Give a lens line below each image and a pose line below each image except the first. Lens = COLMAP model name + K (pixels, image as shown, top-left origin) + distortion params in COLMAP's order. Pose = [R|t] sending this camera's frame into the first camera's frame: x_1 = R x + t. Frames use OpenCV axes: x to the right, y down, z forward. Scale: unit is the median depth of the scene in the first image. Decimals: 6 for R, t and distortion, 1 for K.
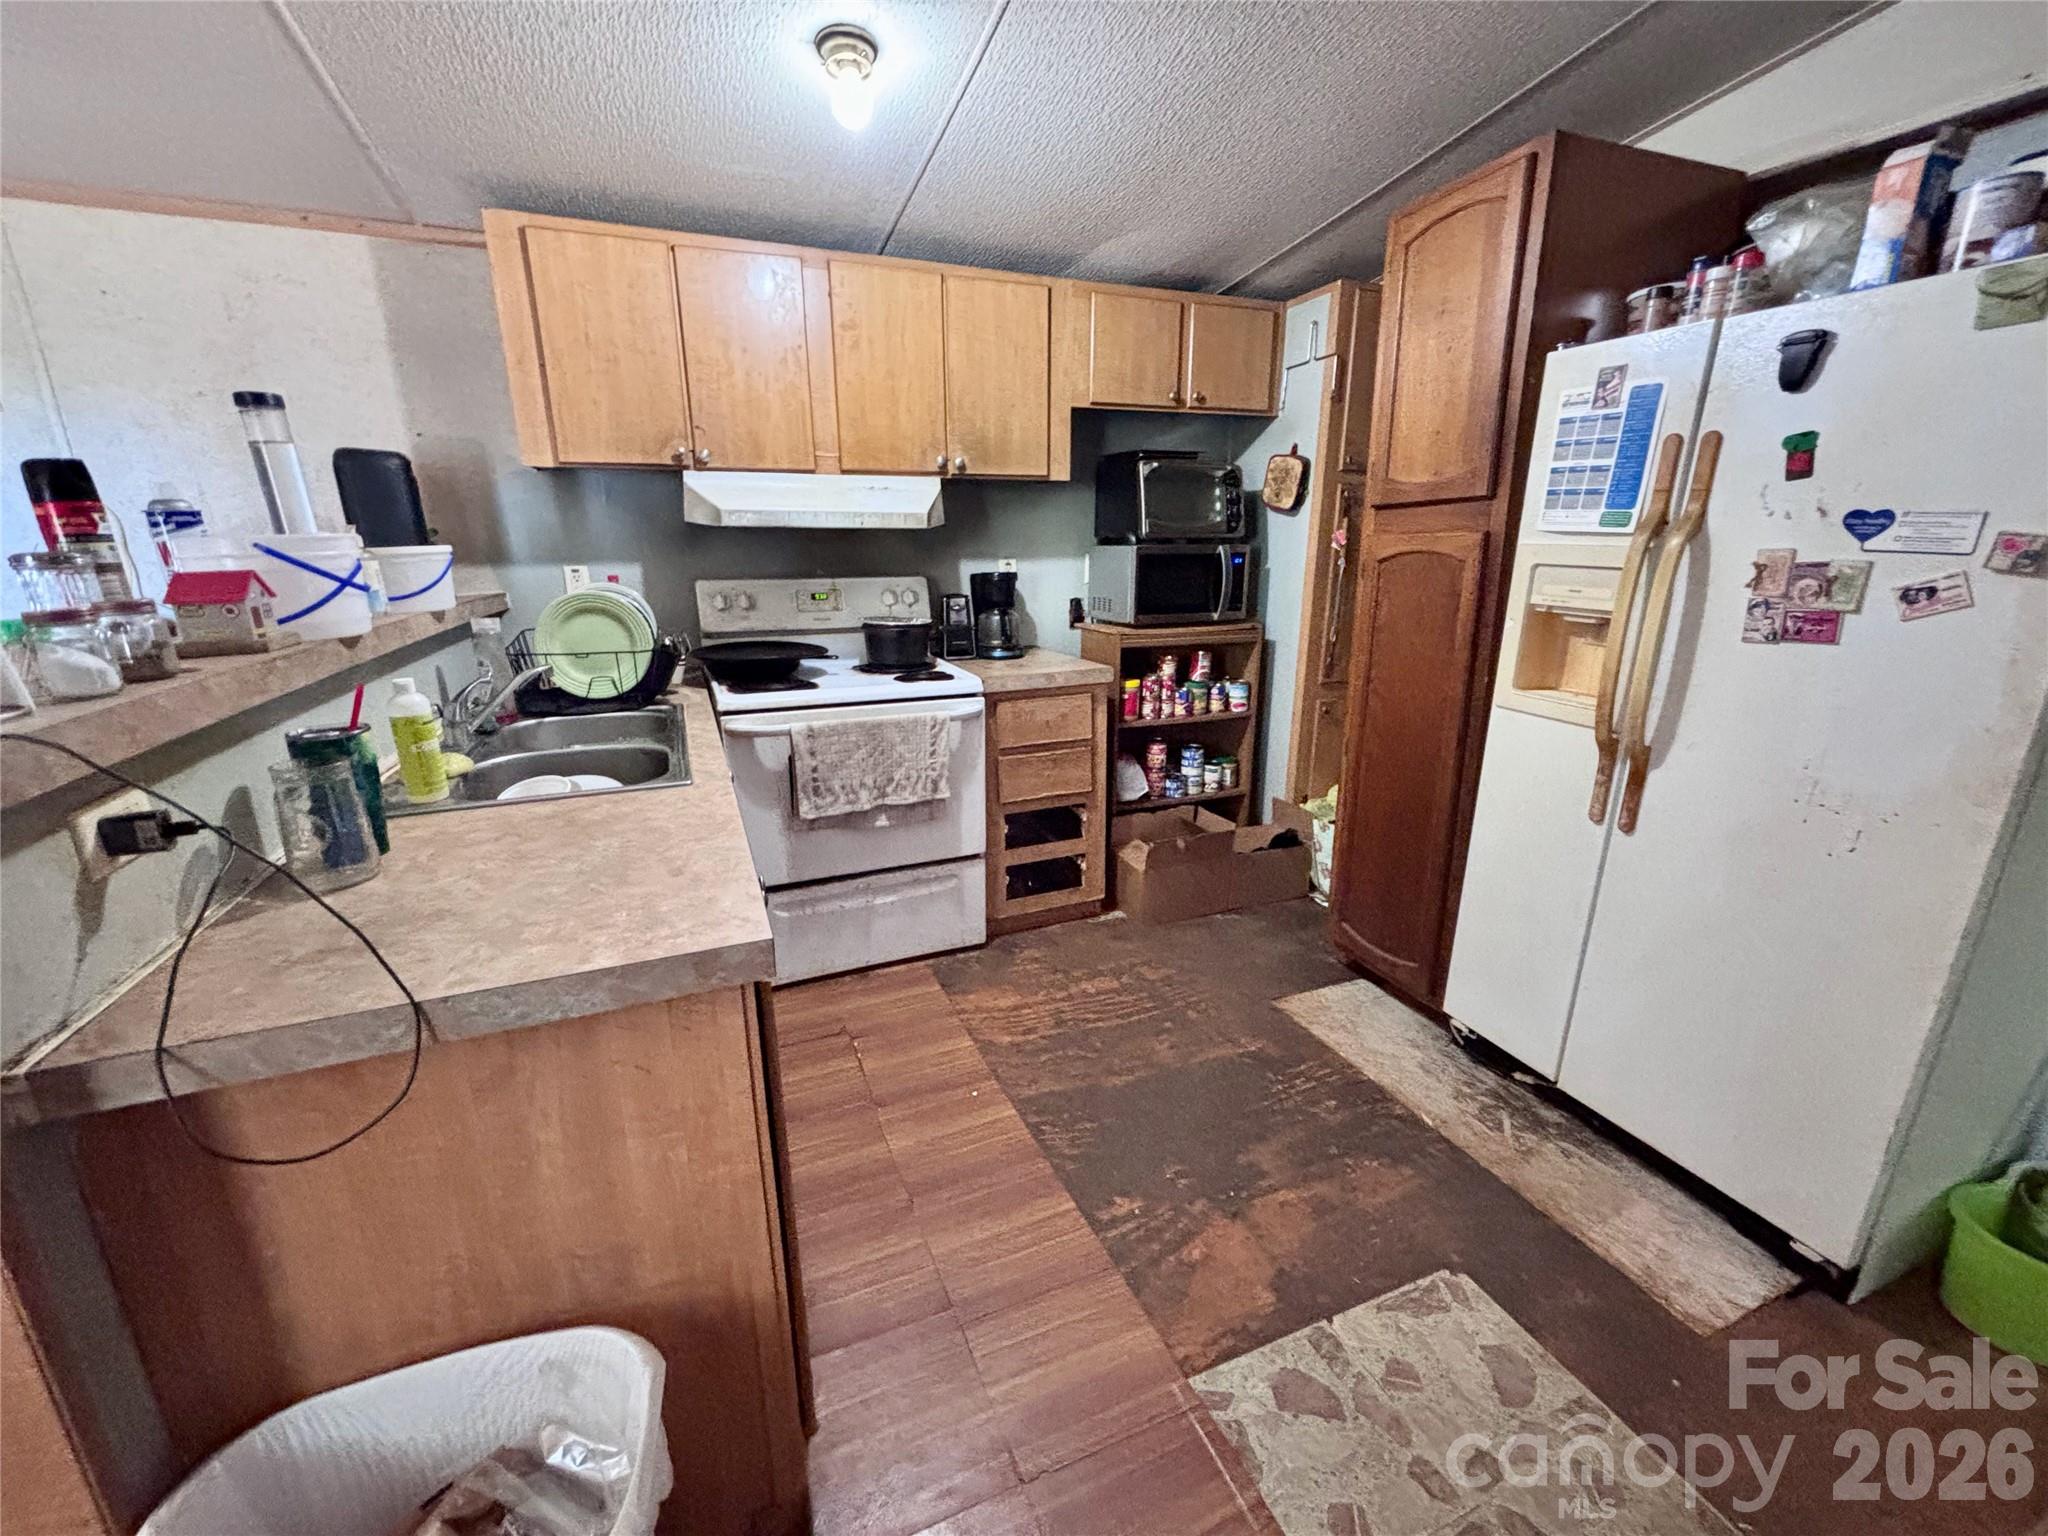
lens RADIAL K [[814.4, 0, 1027.5], [0, 814.4, 771.5], [0, 0, 1]] dist [-0.007221, -0.001034]
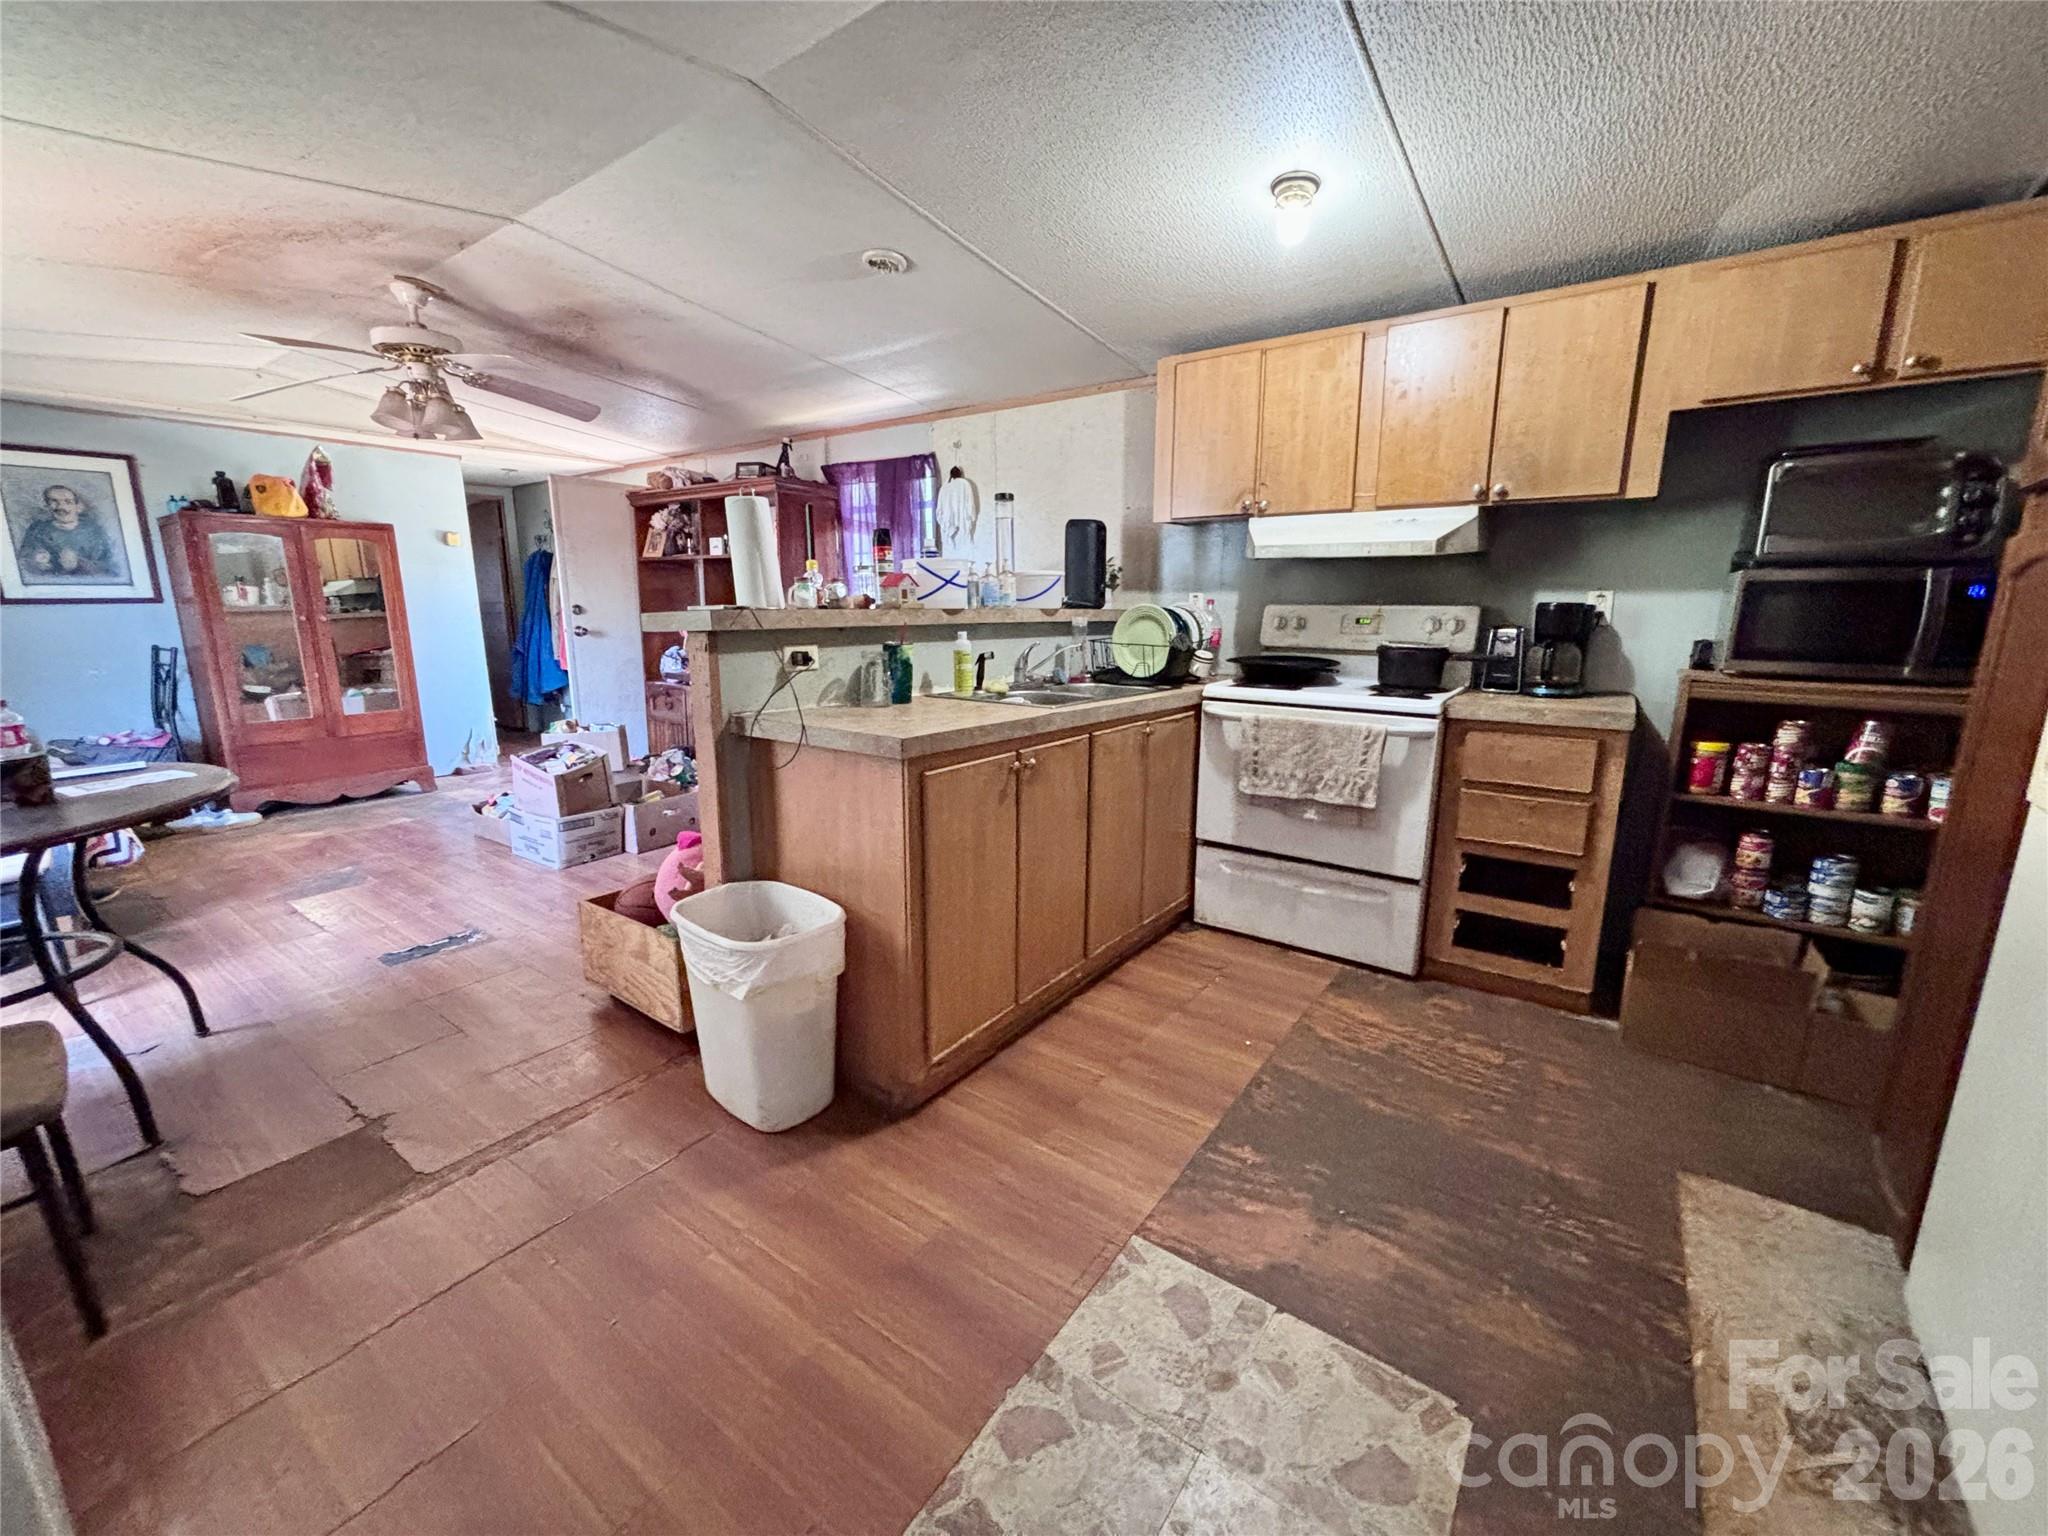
lens RADIAL K [[814.4, 0, 1010.8], [0, 814.4, 765.4], [0, 0, 1]] dist [-0.007221, -0.001034]
pose [[0.516613, 0.177492, -0.837620, 0.482890], [-0.240057, 0.969067, 0.057287, 0.028273], [0.821878, 0.171481, 0.543241, 0.041453]]
